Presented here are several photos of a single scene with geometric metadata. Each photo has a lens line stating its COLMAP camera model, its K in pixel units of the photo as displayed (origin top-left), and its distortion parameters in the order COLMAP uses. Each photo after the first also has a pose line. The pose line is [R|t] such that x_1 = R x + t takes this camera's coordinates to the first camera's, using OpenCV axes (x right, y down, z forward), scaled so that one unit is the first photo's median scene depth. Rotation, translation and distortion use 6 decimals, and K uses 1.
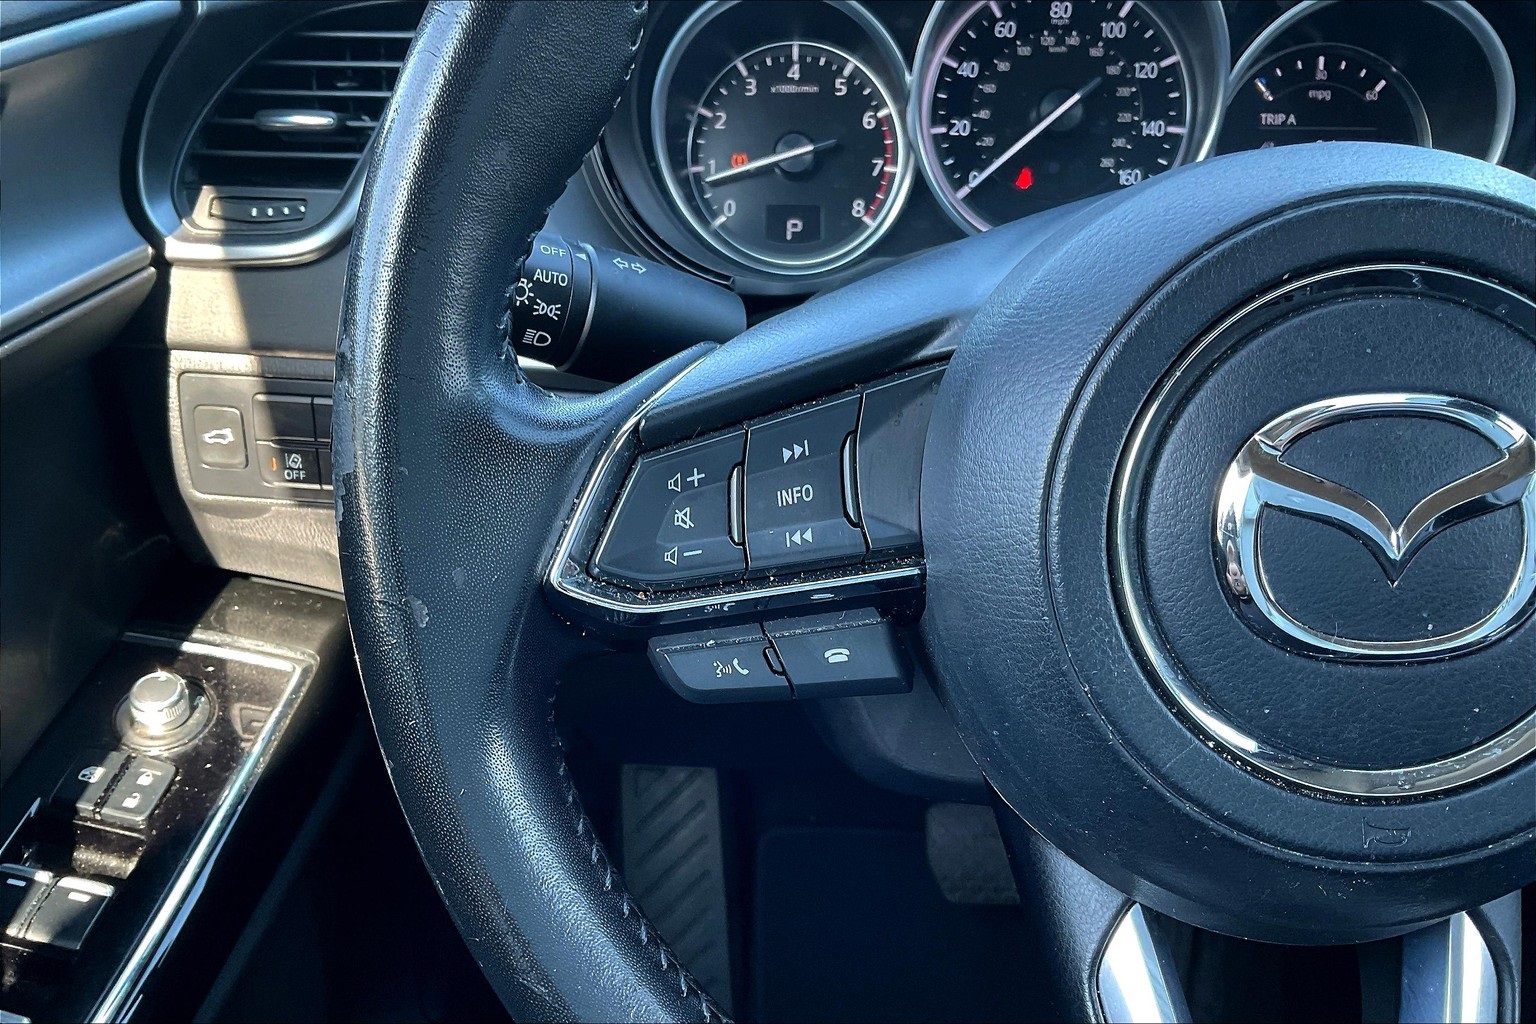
lens RADIAL K [[1282.6, 0, 768.0], [0, 1282.6, 512.0], [0, 0, 1]] dist [0.111208, -0.239330]
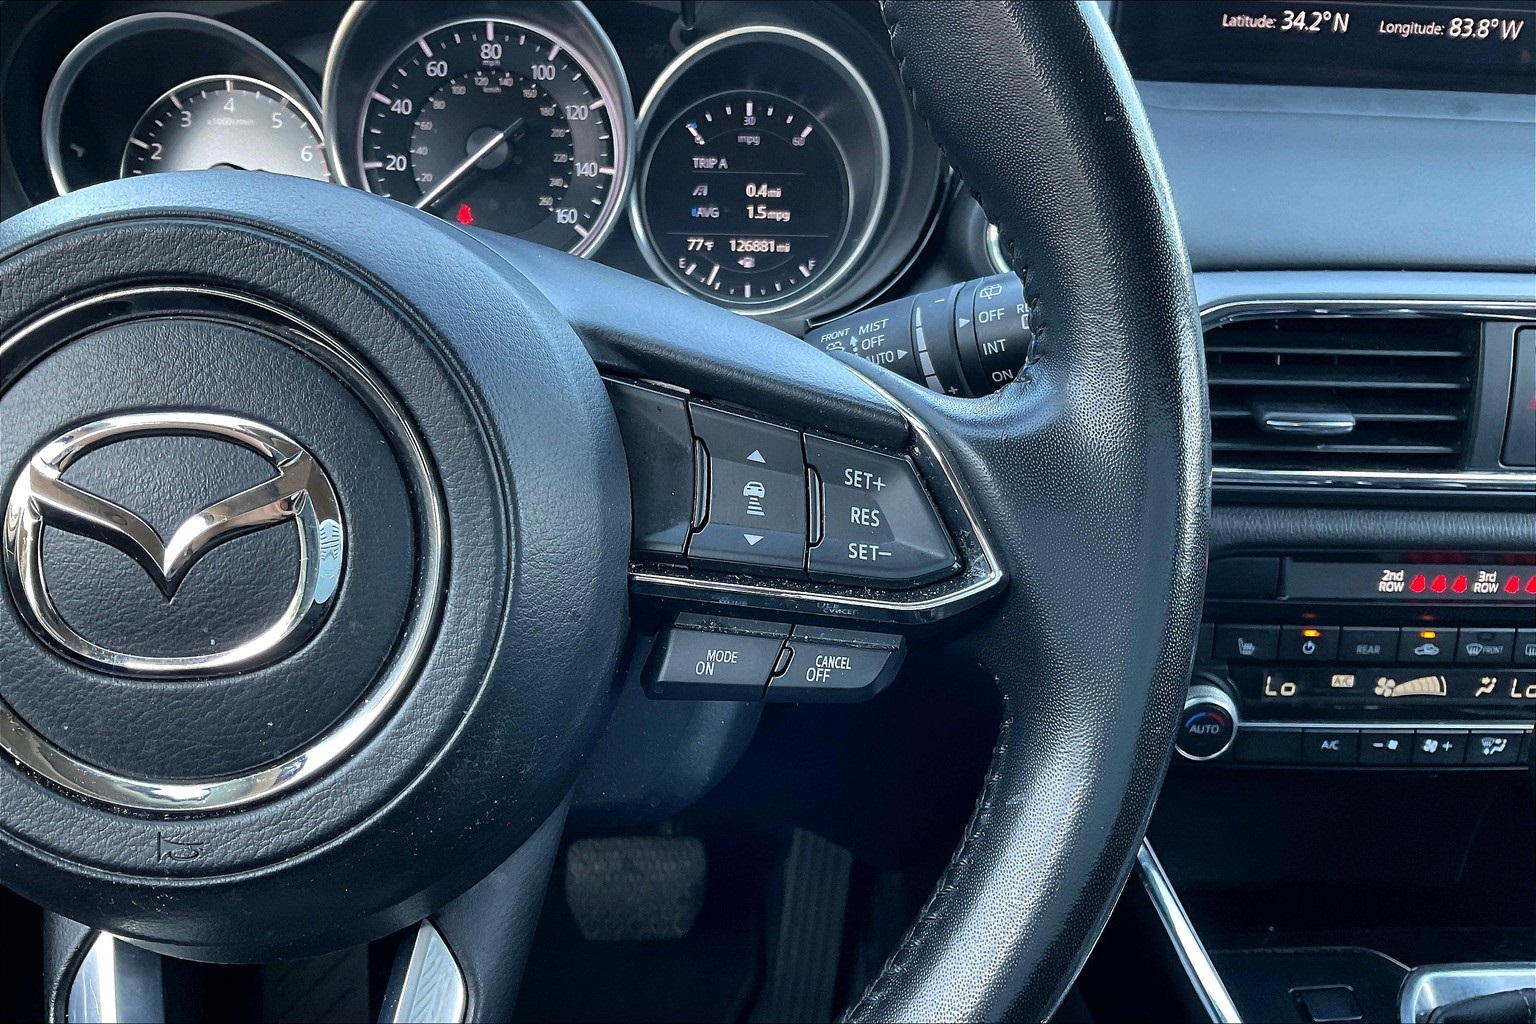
lens RADIAL K [[1282.6, 0, 768.0], [0, 1282.6, 512.0], [0, 0, 1]] dist [0.111208, -0.239330]
pose [[0.997119, -0.003744, 0.075762, 0.363528], [0.006125, 0.999494, -0.031221, 0.008638], [-0.075607, 0.031595, 0.996637, -0.022151]]
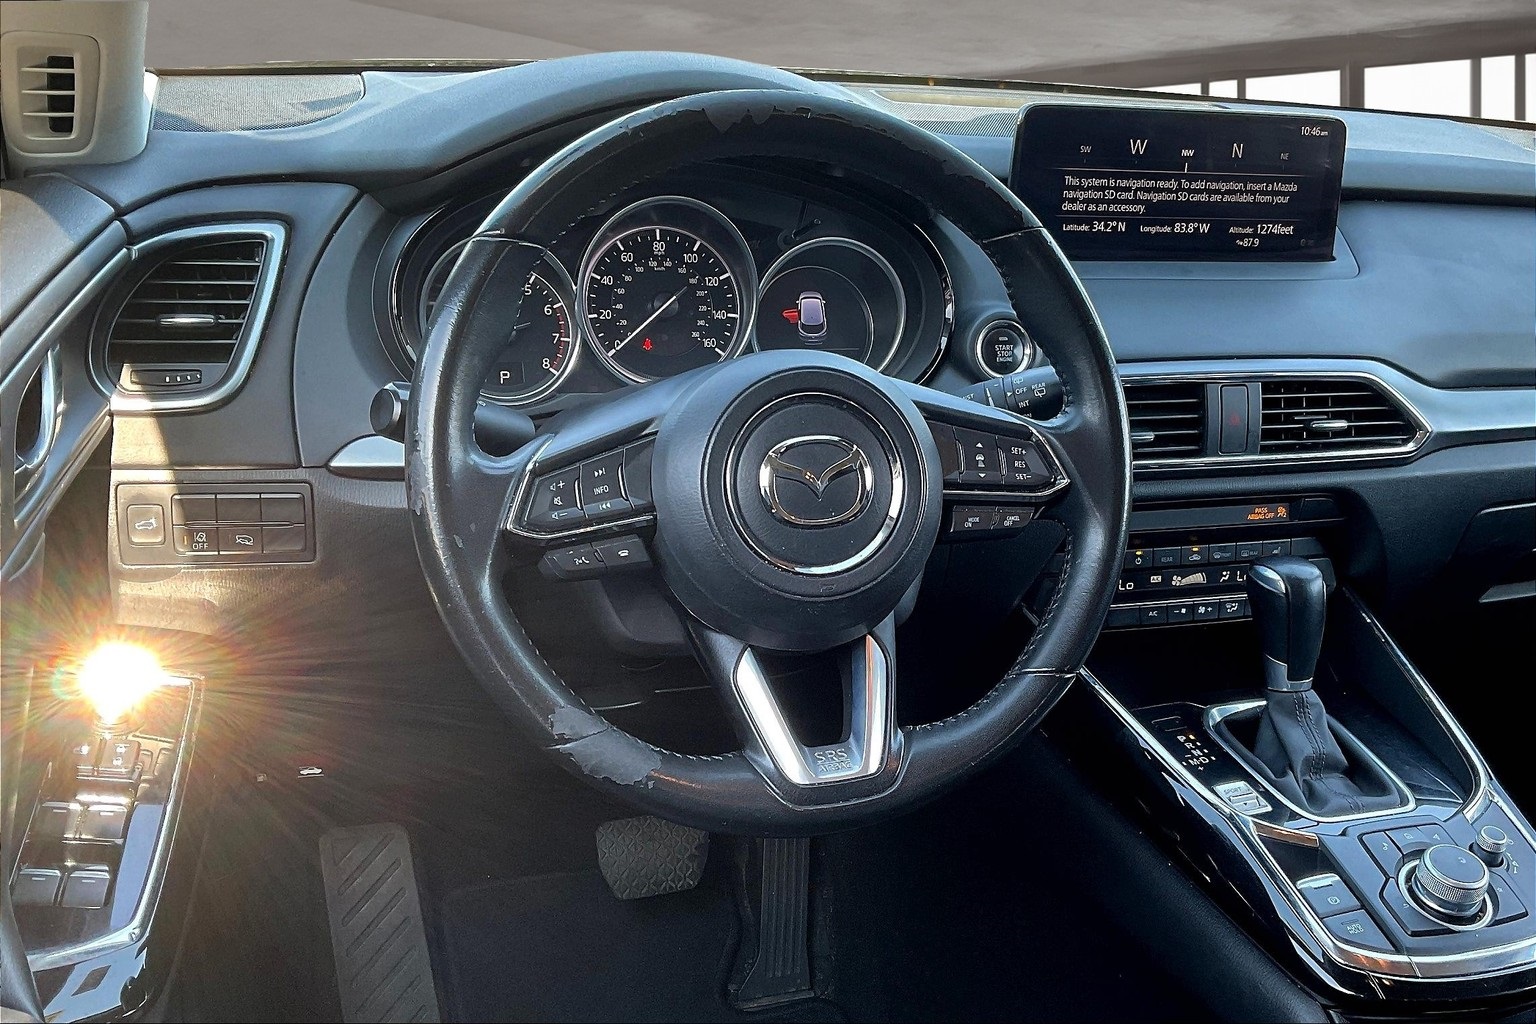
lens RADIAL K [[1560.9, 0, 946.1], [0, 1560.9, 556.7], [0, 0, 1]] dist [0.133326, -0.294881]
pose [[0.911483, -0.077218, 0.404025, -0.292516], [0.110651, 0.992045, -0.060027, 0.178636], [-0.396176, 0.099419, 0.912776, -0.977896]]
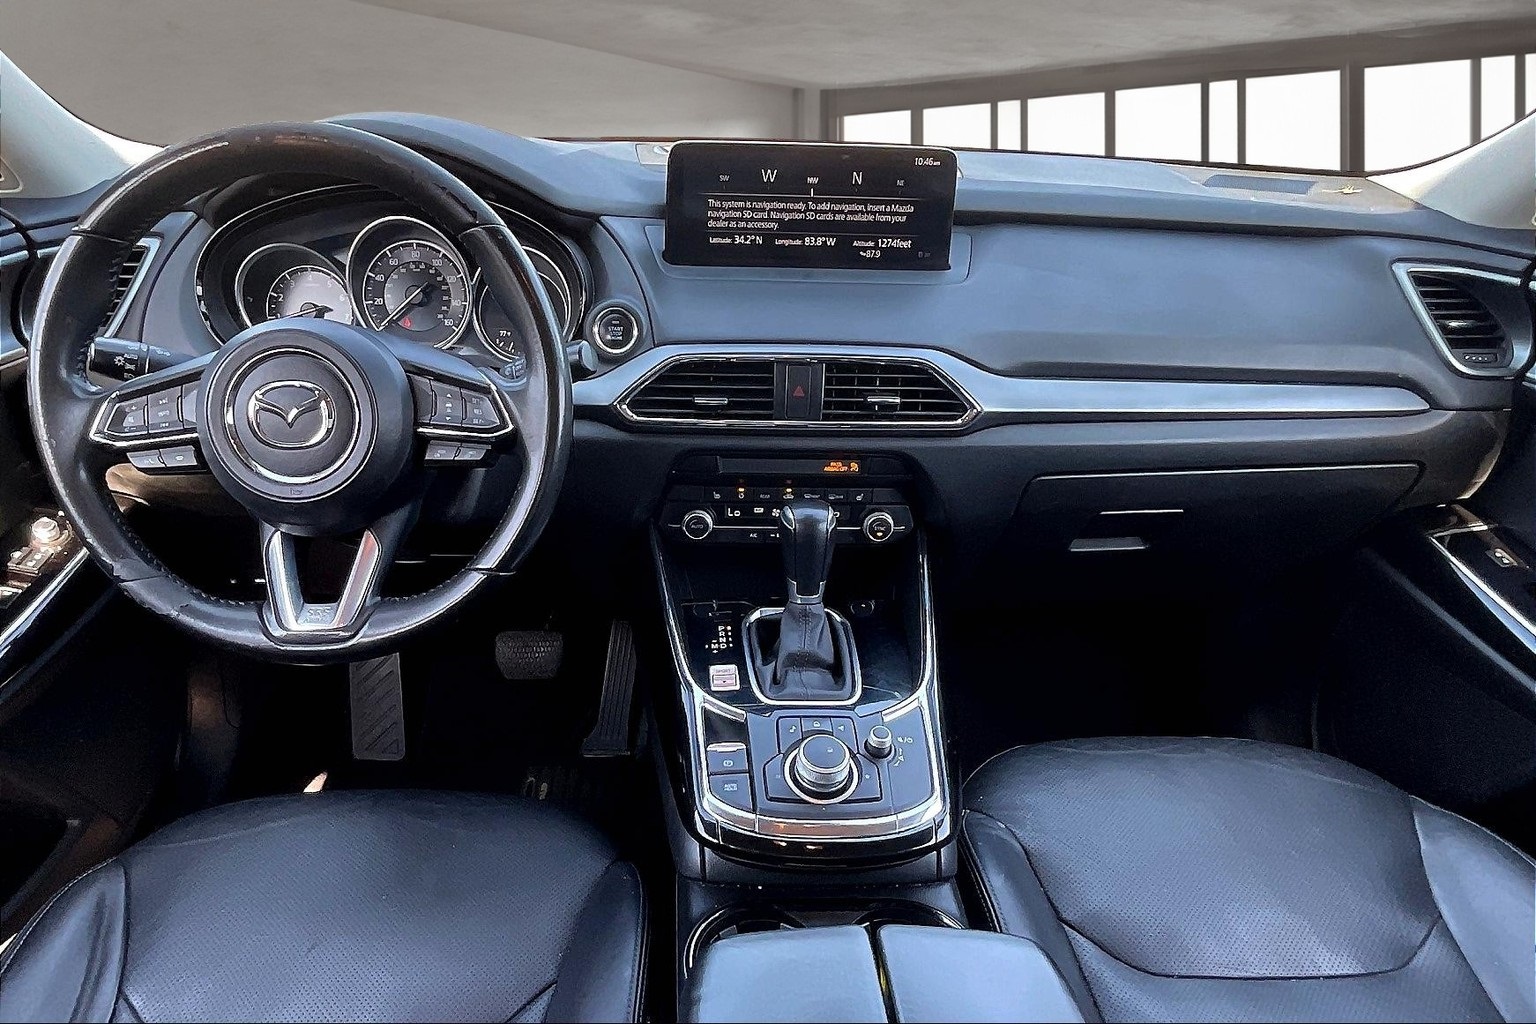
lens RADIAL K [[917.5, 0, 718.1], [0, 917.5, 614.2], [0, 0, 1]] dist [-0.007184, -0.002047]
pose [[0.997567, -0.014795, 0.068124, 0.674436], [0.010272, 0.997749, 0.066269, 0.191898], [-0.068951, -0.065408, 0.995473, -0.833337]]
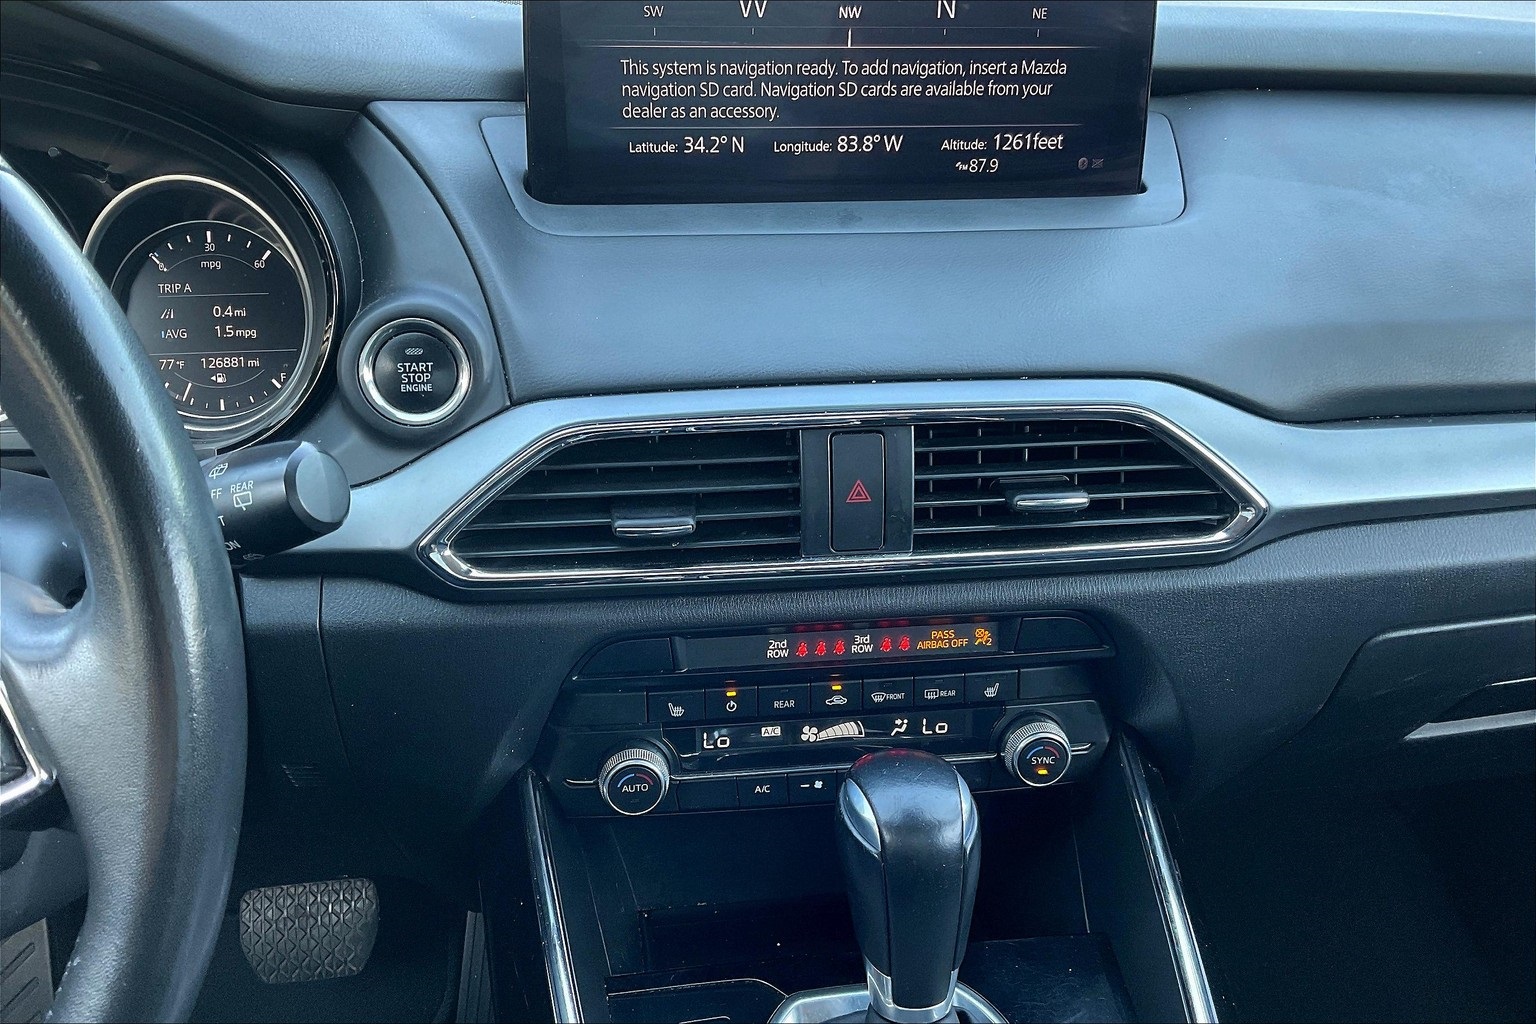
lens RADIAL K [[1268.7, 0, 768.0], [0, 1268.7, 512.0], [0, 0, 1]] dist [0.103855, -0.224975]
pose [[0.985291, -0.063484, 0.158653, 0.711500], [0.066090, 0.997751, -0.011197, -0.067974], [-0.157585, 0.021518, 0.987271, -0.152177]]
